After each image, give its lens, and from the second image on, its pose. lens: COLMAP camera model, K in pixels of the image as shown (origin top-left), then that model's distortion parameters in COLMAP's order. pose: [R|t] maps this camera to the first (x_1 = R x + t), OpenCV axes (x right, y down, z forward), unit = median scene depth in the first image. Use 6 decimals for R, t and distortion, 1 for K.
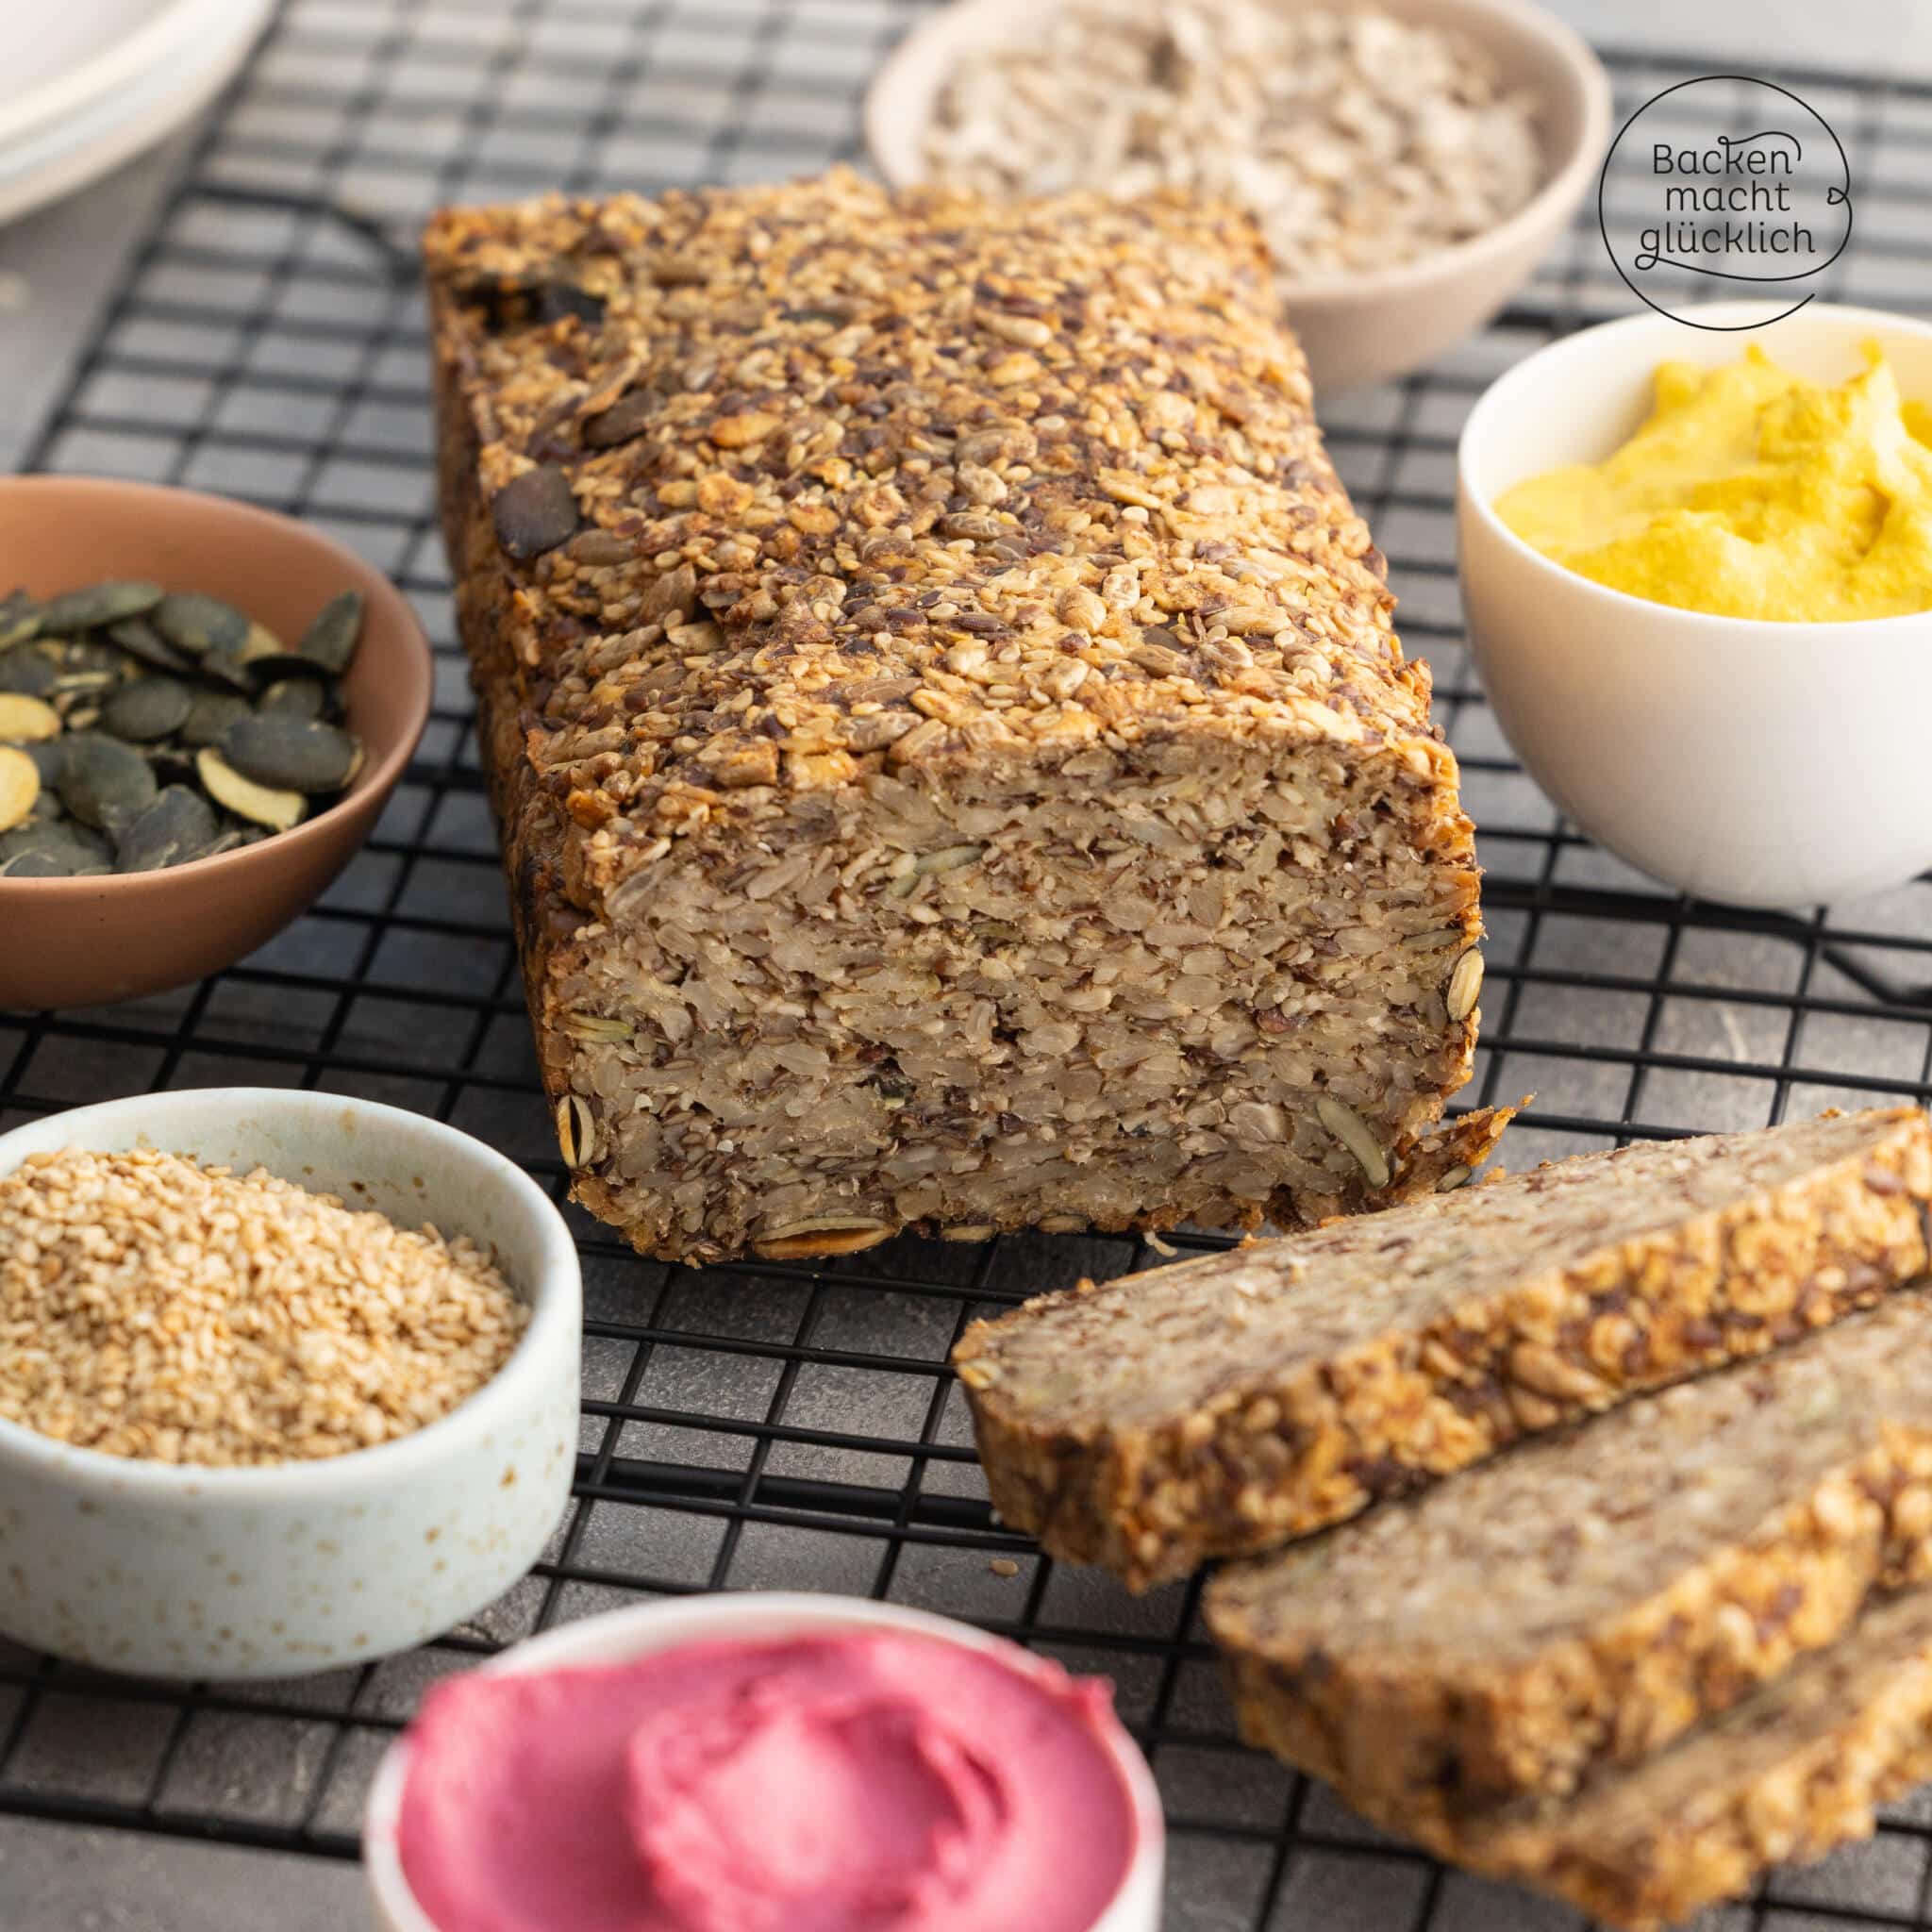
lens RADIAL K [[10605.2, 0, 969.3], [0, 10605.2, 964.5], [0, 0, 1]] dist [-0.216211, 0.000000]
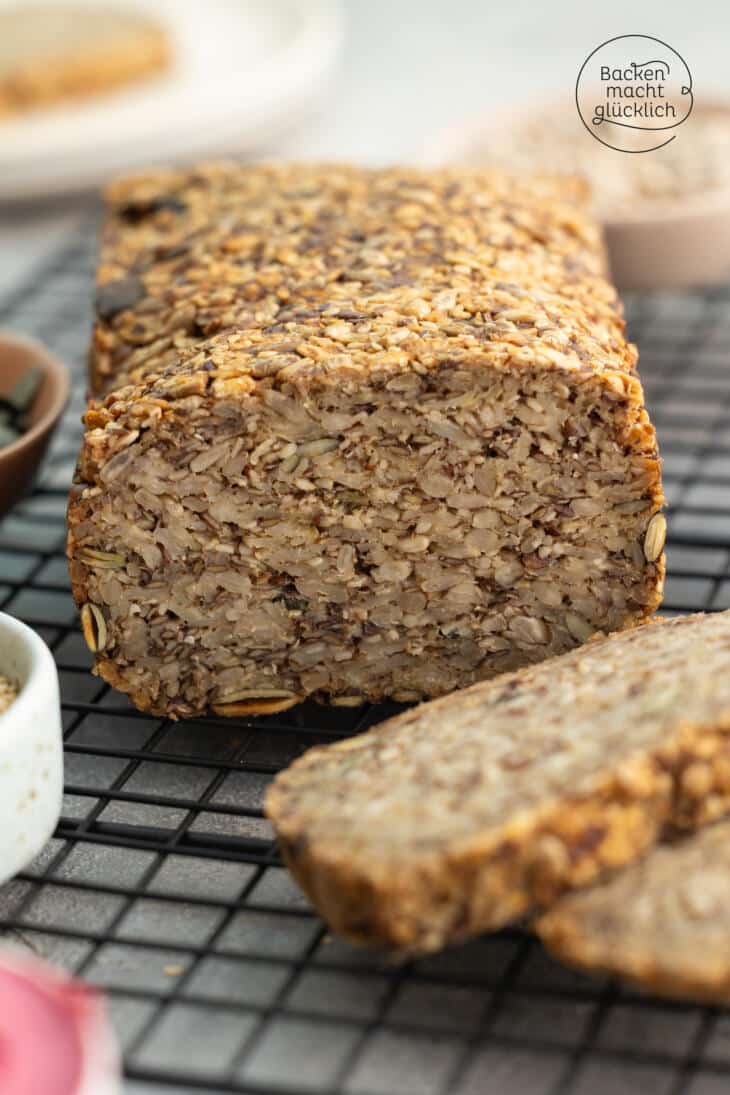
lens RADIAL K [[3527.8, 0, 360.4], [0, 3527.8, 547.0], [0, 0, 1]] dist [-0.442444, 0.000000]
pose [[0.990541, -0.008673, -0.136946, 0.075282], [-0.011309, 0.989445, -0.144467, 0.079675], [0.136753, 0.144649, 0.979987, 0.483132]]
